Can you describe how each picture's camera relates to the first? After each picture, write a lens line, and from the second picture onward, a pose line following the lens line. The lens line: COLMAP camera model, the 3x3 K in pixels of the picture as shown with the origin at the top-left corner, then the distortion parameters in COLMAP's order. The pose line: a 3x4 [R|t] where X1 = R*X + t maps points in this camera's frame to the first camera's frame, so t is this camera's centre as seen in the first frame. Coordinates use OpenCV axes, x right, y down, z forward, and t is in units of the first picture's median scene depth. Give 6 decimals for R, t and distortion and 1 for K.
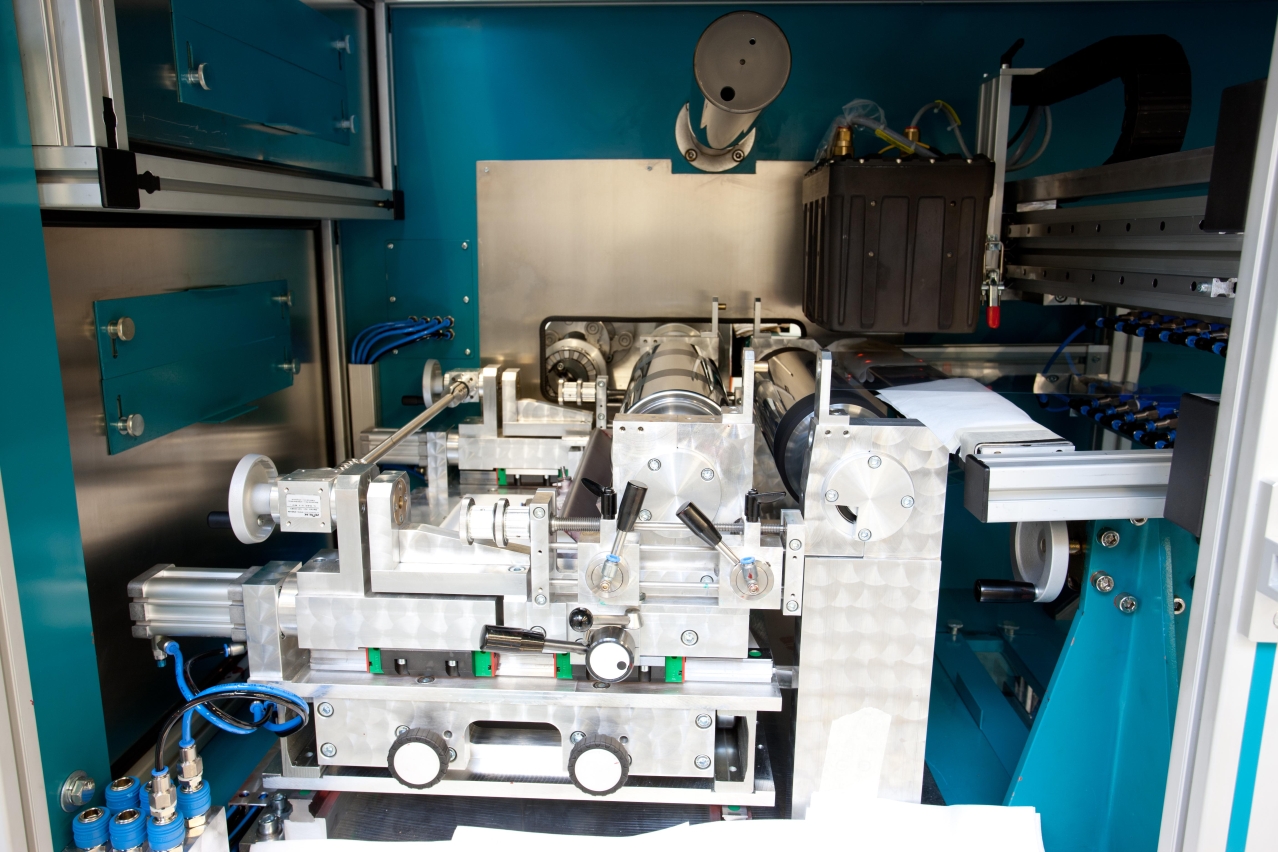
lens RADIAL K [[957.0, 0, 639.0], [0, 957.0, 426.0], [0, 0, 1]] dist [-0.005171, 0.002017]
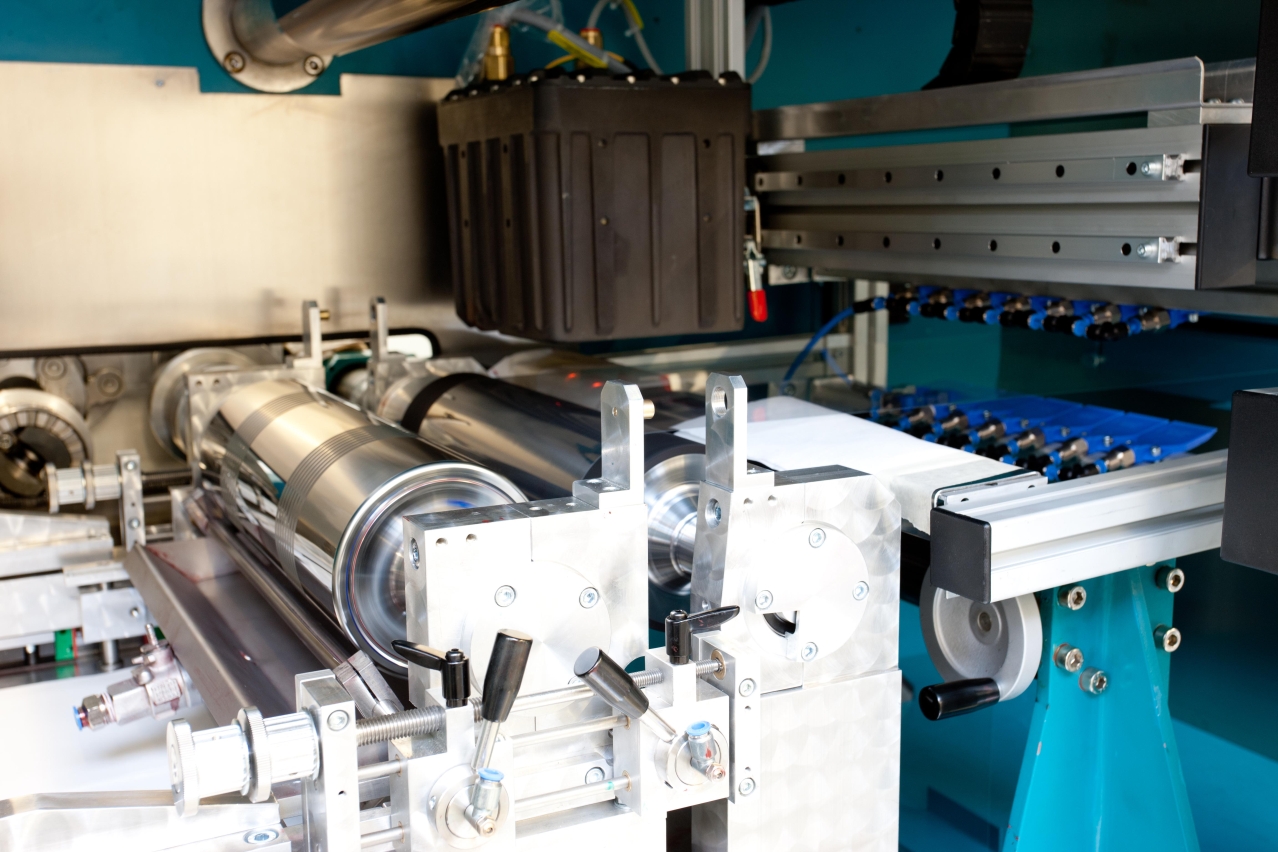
lens RADIAL K [[1433.1, 0, 639.0], [0, 1433.1, 426.0], [0, 0, 1]] dist [0.042113, 0.023021]
pose [[0.860941, -0.100993, 0.498579, -0.232469], [0.118126, 0.992995, -0.002836, -0.034027], [-0.494800, 0.061337, 0.866840, 0.143564]]
